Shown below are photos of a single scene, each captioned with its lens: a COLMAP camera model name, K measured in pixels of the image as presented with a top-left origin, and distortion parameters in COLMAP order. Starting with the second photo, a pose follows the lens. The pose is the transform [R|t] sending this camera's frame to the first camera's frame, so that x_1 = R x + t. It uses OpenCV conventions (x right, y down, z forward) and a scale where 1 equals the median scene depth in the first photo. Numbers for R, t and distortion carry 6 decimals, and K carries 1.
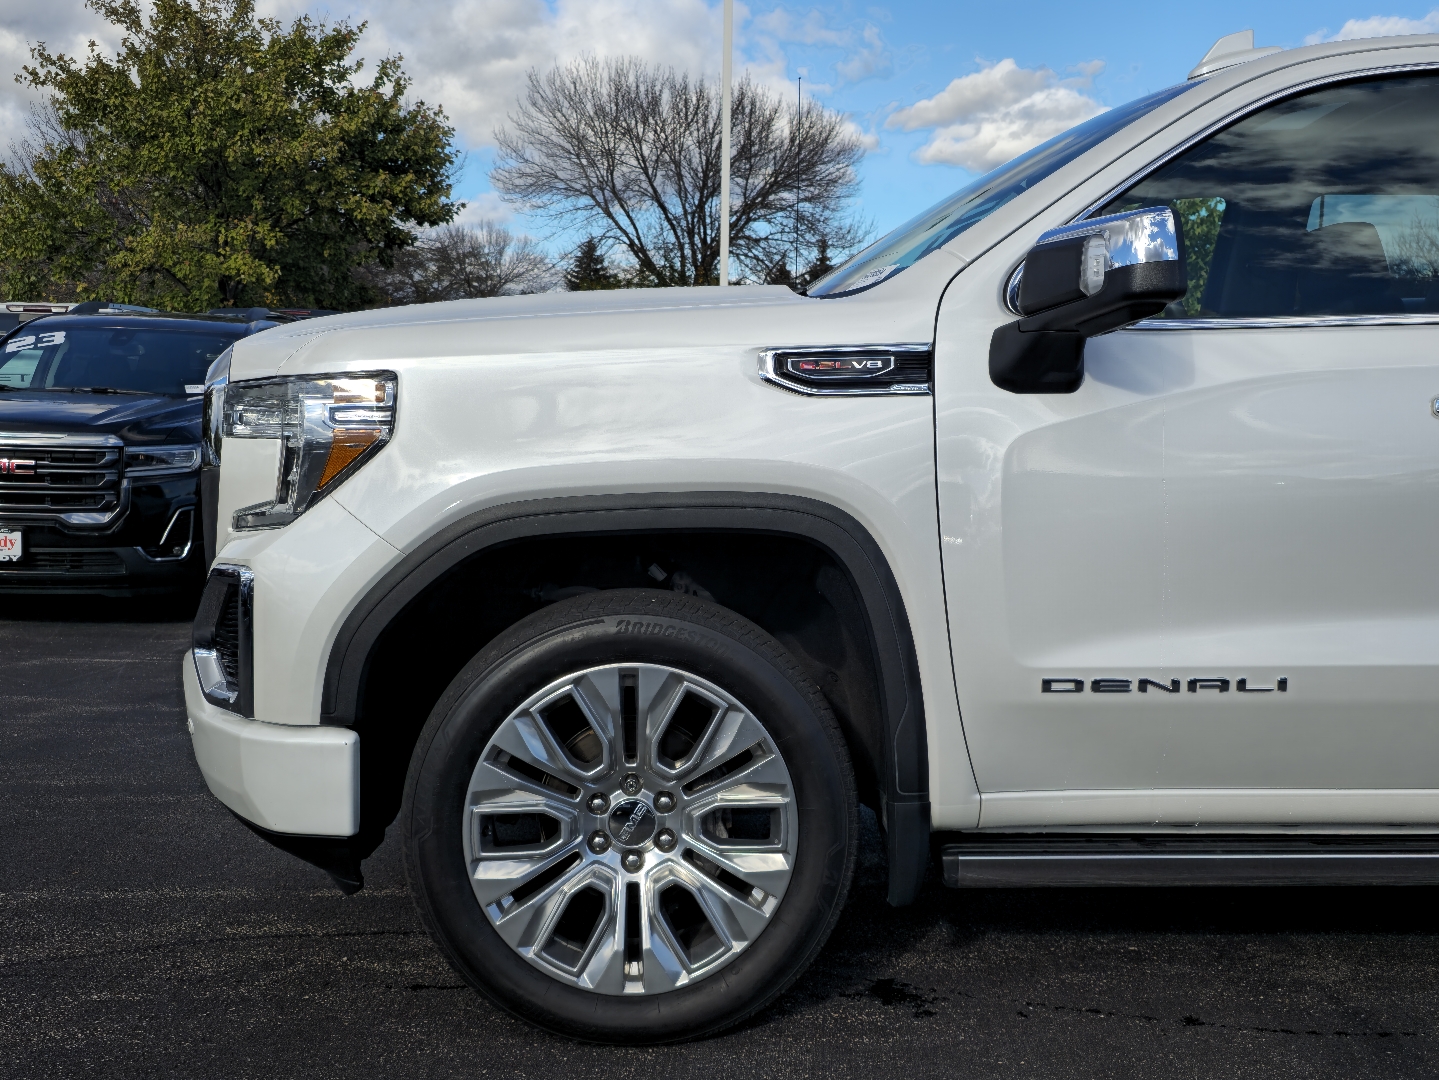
lens RADIAL K [[1646.3, 0, 719.5], [0, 1646.3, 540.0], [0, 0, 1]] dist [0.130395, -0.299335]
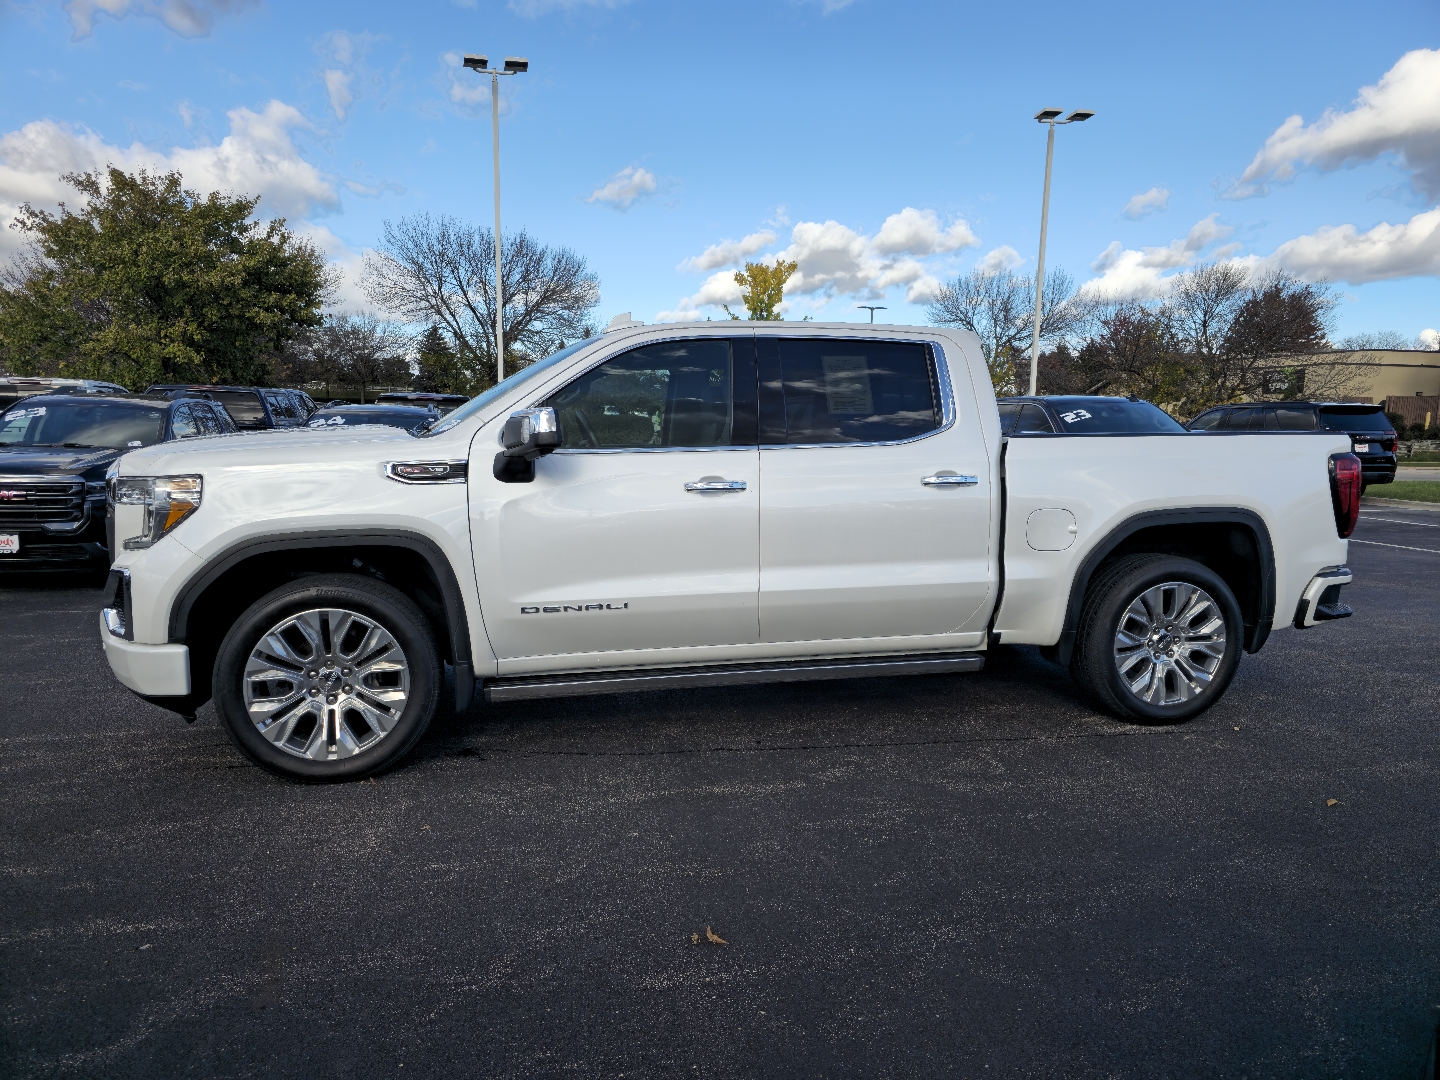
lens RADIAL K [[987.7, 0, 720.3], [0, 987.7, 543.3], [0, 0, 1]] dist [0.076752, -0.075069]
pose [[0.978483, -0.023994, 0.204927, 0.182047], [0.018717, 0.999442, 0.027652, -0.036377], [-0.205476, -0.023221, 0.978387, -0.376052]]
